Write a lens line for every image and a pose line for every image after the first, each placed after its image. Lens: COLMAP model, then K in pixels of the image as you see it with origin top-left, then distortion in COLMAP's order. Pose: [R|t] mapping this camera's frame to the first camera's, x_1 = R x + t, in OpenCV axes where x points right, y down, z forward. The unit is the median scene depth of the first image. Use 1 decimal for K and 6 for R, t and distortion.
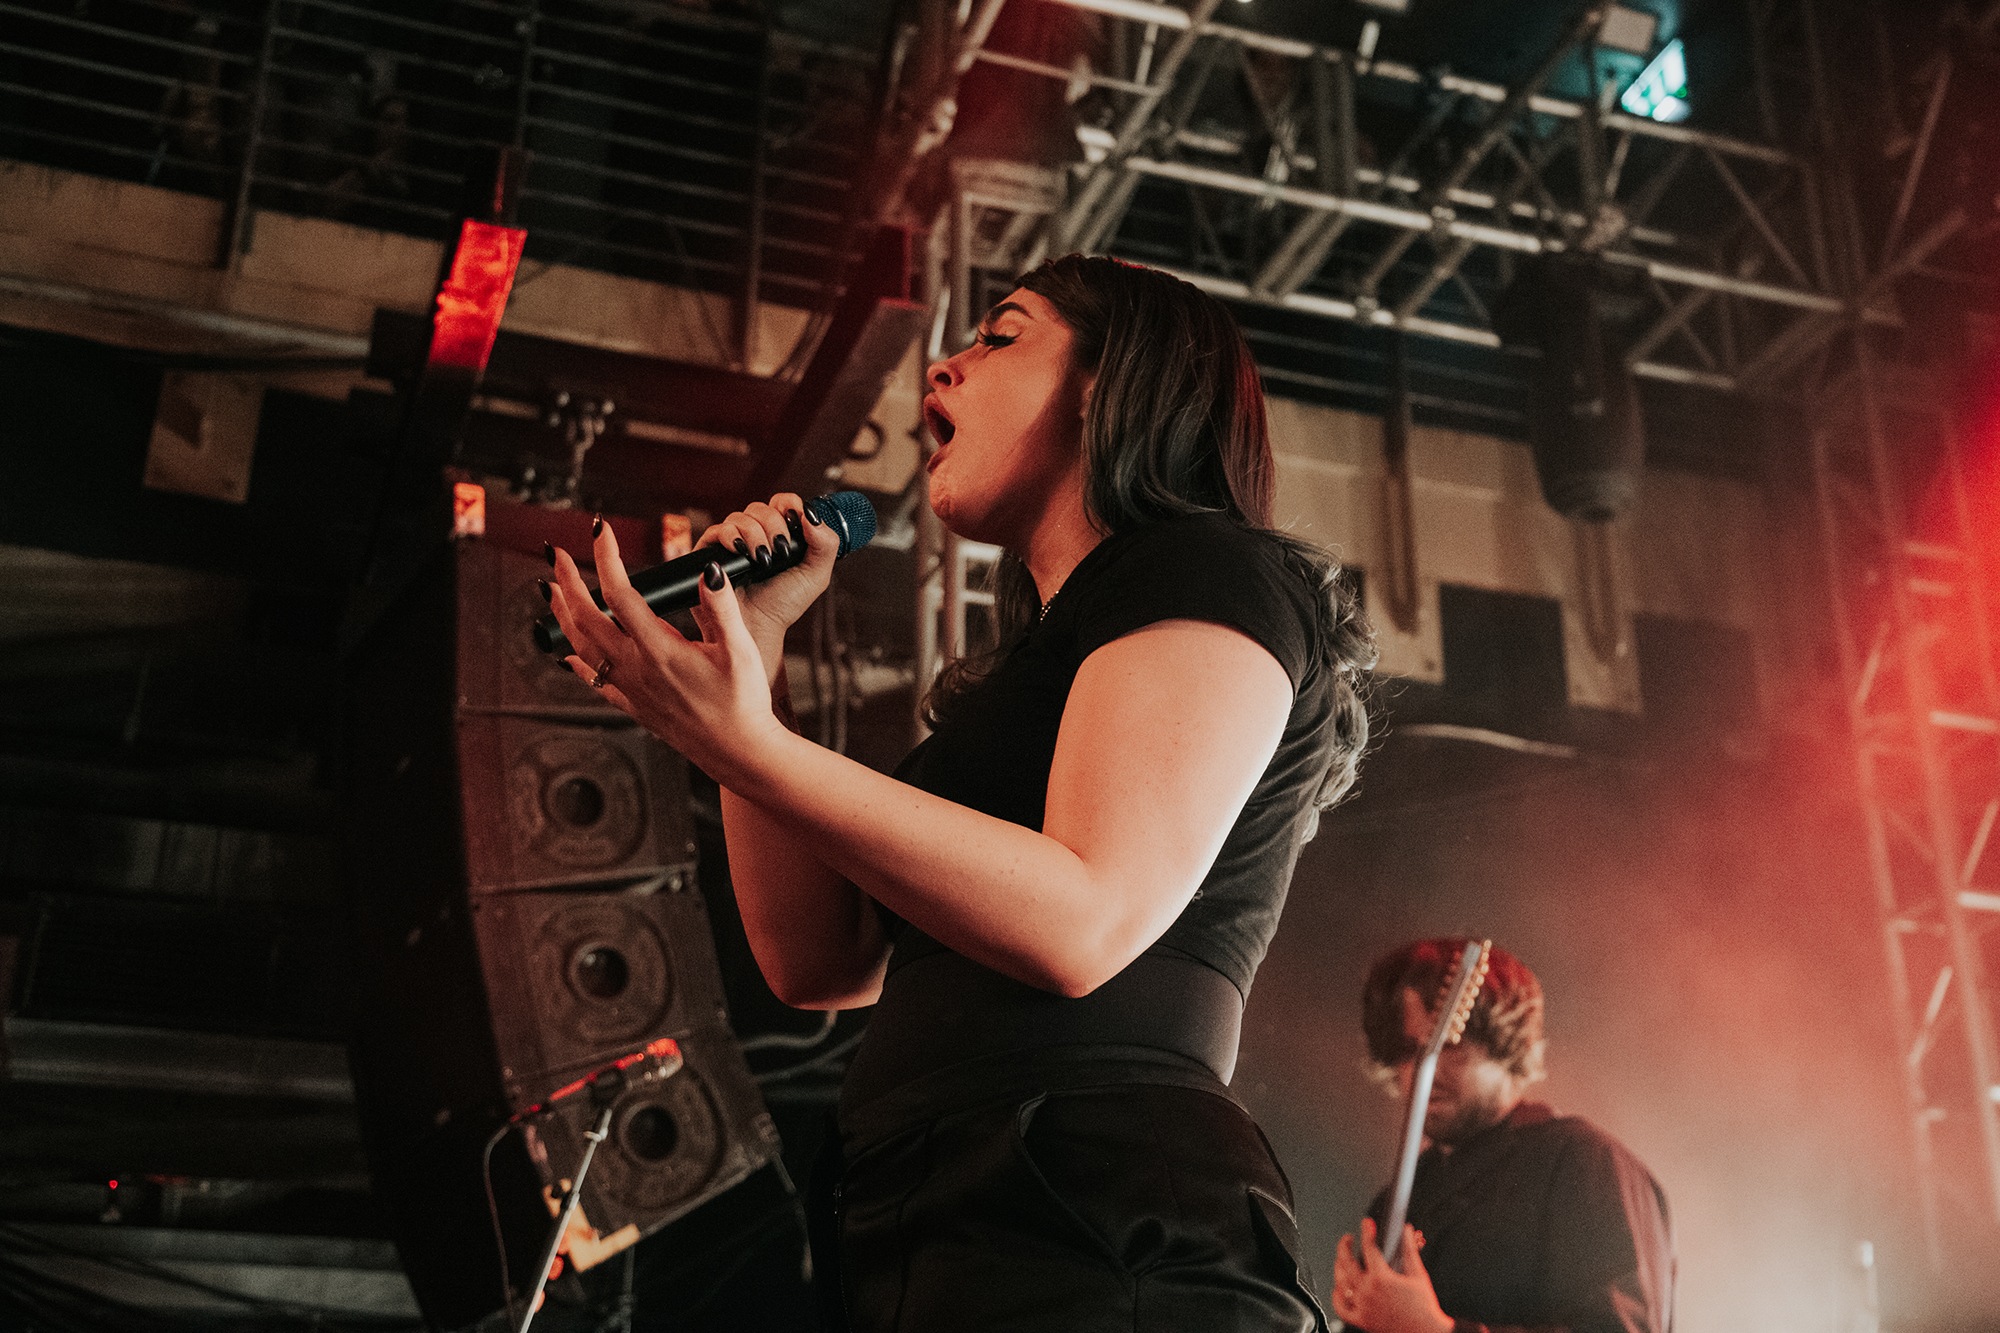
lens RADIAL K [[2573.9, 0, 1110.9], [0, 2573.9, 613.6], [0, 0, 1]] dist [0.025288, 0.052743]
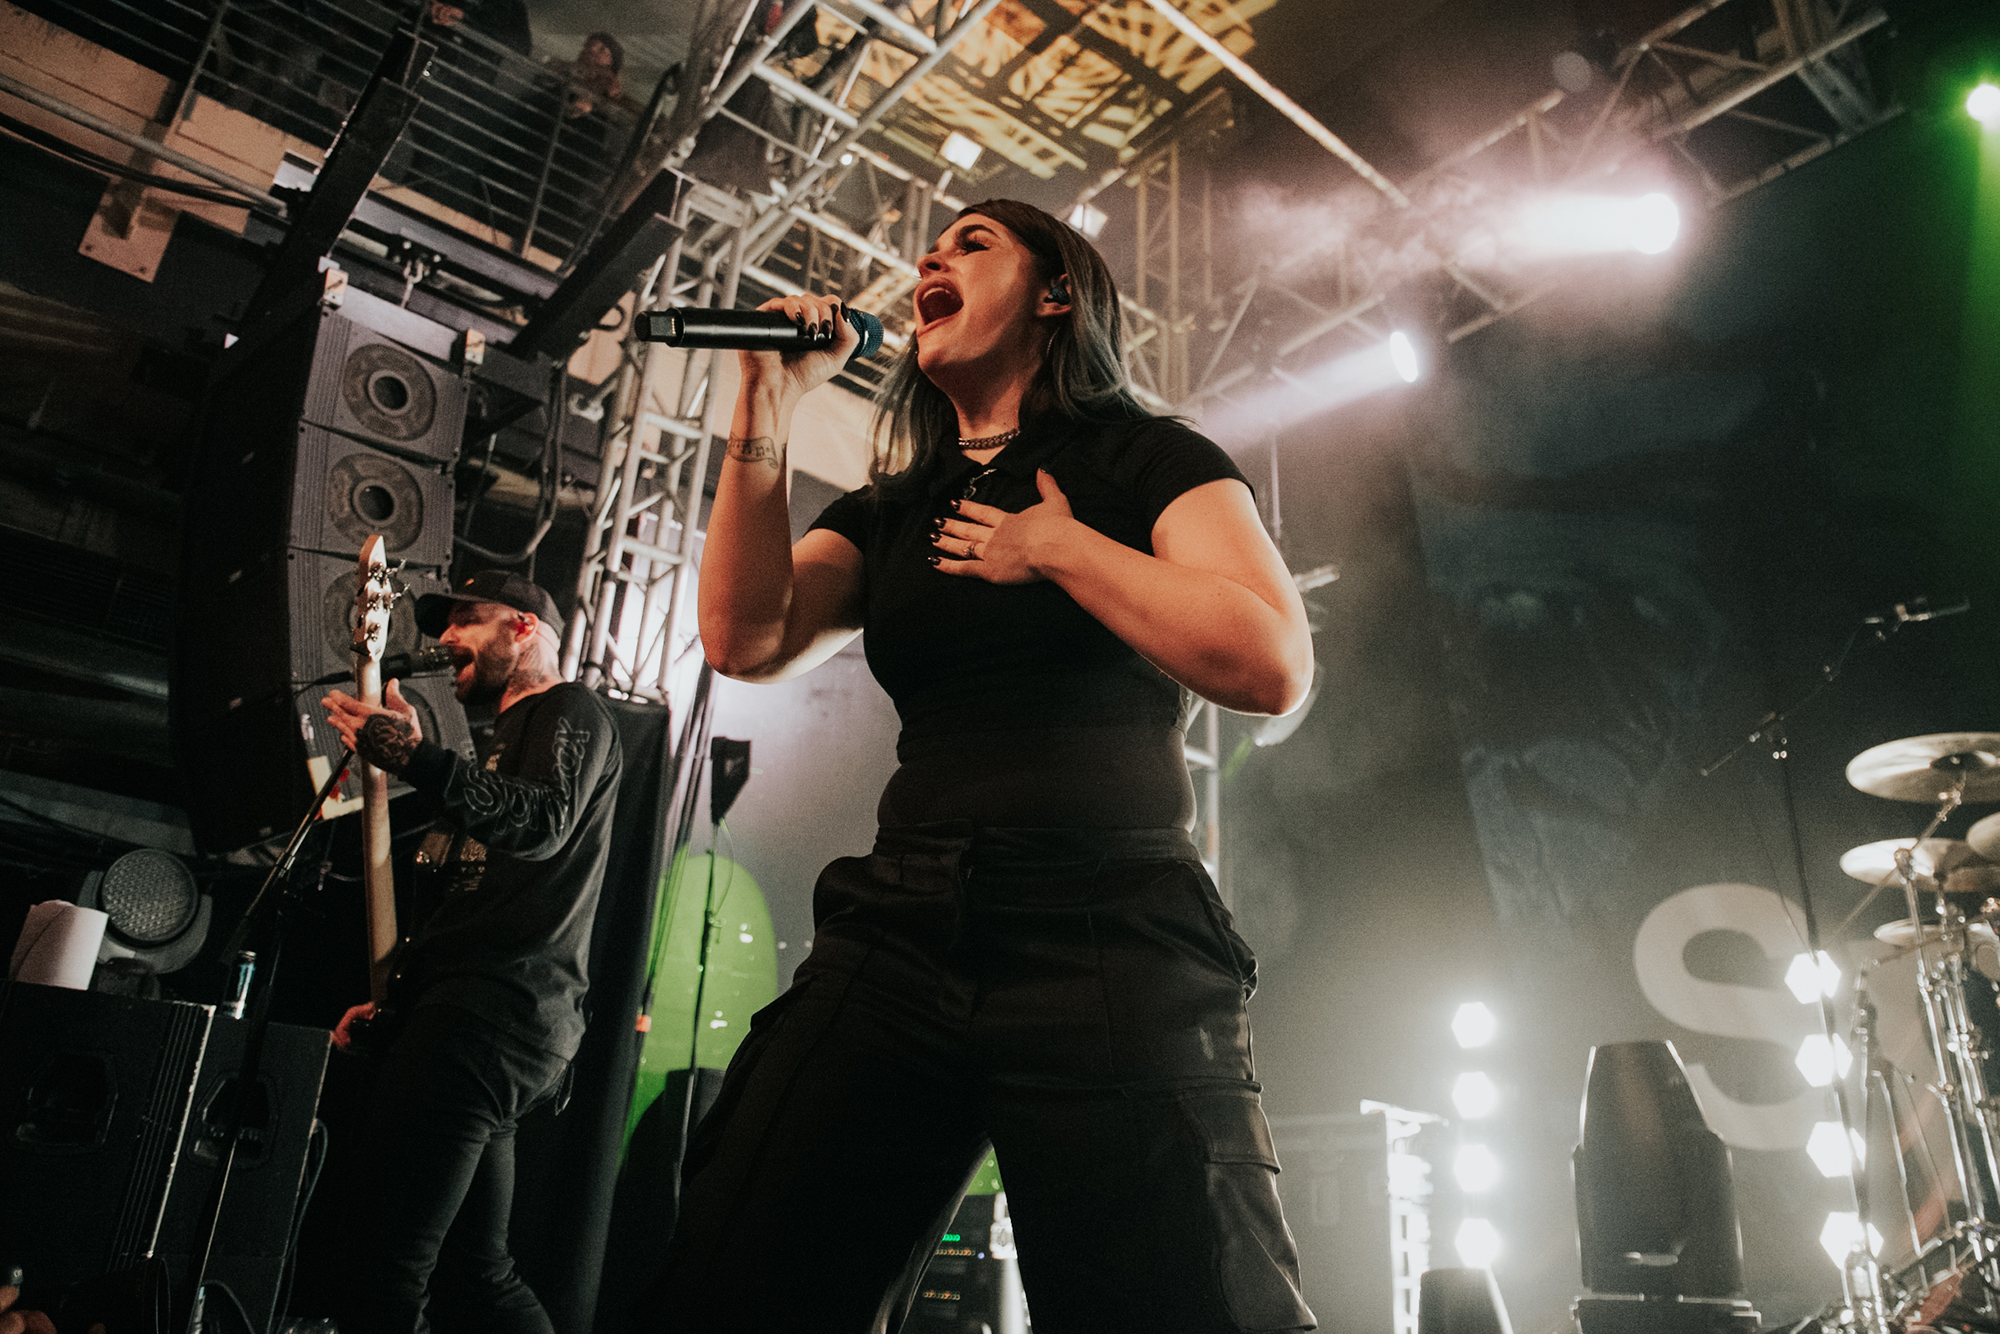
lens RADIAL K [[1427.4, 0, 1055.0], [0, 1427.4, 638.1], [0, 0, 1]] dist [-0.135643, 0.094199]
pose [[0.939071, 0.181956, 0.291614, -0.043338], [-0.190689, 0.981649, 0.001556, 0.049761], [-0.285979, -0.057068, 0.956535, 0.105130]]
